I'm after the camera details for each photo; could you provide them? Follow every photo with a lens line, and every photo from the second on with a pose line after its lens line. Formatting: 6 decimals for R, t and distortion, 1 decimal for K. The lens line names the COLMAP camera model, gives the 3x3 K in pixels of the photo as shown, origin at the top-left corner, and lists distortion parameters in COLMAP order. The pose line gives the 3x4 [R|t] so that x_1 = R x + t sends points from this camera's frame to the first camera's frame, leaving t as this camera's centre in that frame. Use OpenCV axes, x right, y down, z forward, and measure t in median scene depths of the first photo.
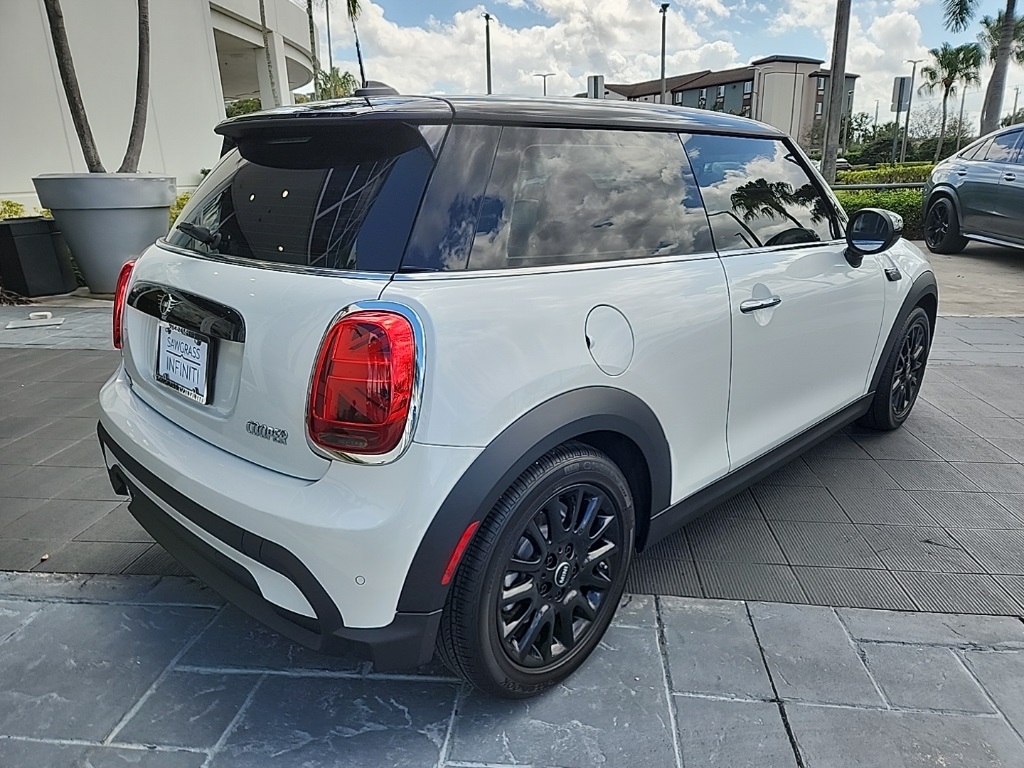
lens RADIAL K [[695.2, 0, 513.1], [0, 695.2, 387.6], [0, 0, 1]] dist [0.072409, -0.071870]
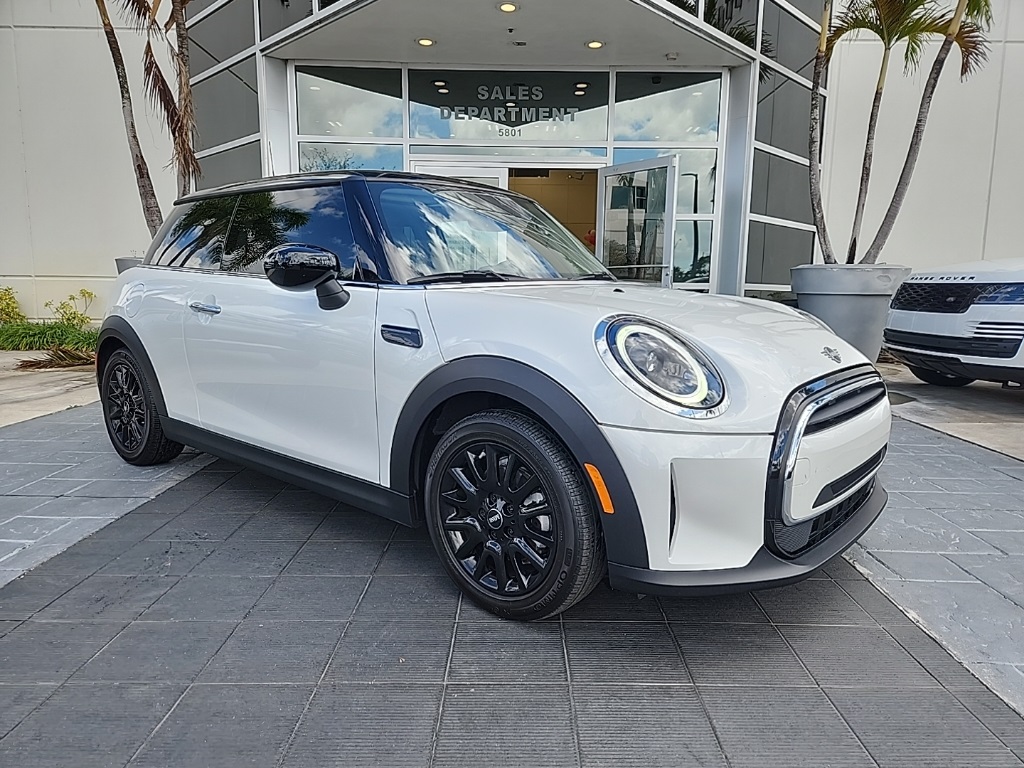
lens RADIAL K [[695.2, 0, 513.1], [0, 695.2, 387.6], [0, 0, 1]] dist [0.072409, -0.071870]
pose [[0.073898, 0.162885, -0.983874, 1.809185], [-0.312521, 0.940659, 0.132257, -0.345157], [0.947032, 0.297708, 0.120418, 1.478364]]
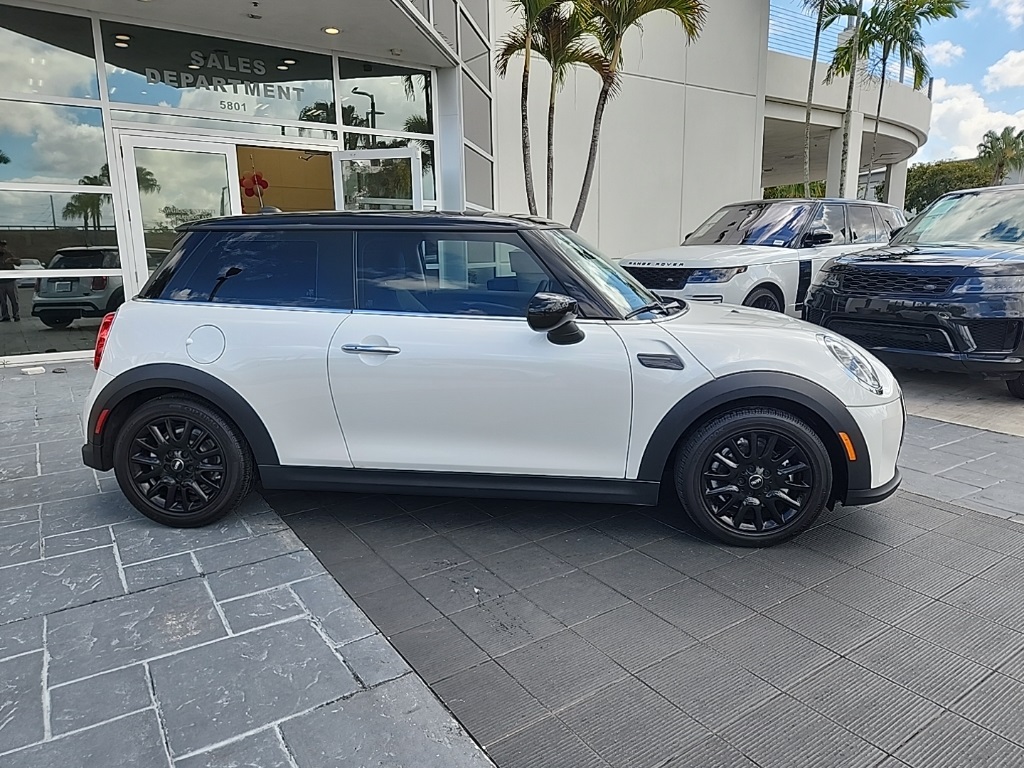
lens RADIAL K [[693.8, 0, 518.8], [0, 693.8, 378.2], [0, 0, 1]] dist [0.074335, -0.075370]
pose [[0.634079, 0.157394, -0.757080, 1.618418], [-0.236943, 0.971517, 0.003527, -0.135419], [0.736072, 0.177149, 0.653312, 0.335835]]
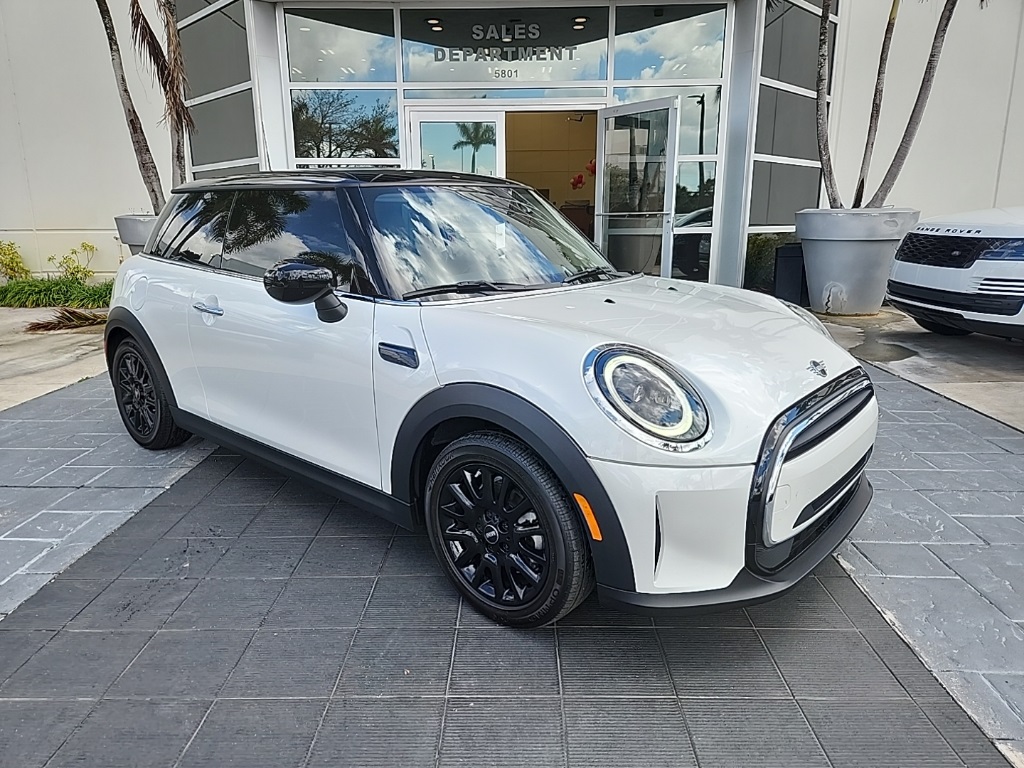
lens RADIAL K [[697.8, 0, 500.1], [0, 697.8, 376.3], [0, 0, 1]] dist [0.071036, -0.070132]
pose [[0.054863, 0.245205, -0.967918, 1.822187], [-0.293525, 0.930507, 0.219090, -0.480746], [0.954376, 0.272088, 0.123024, 1.449009]]
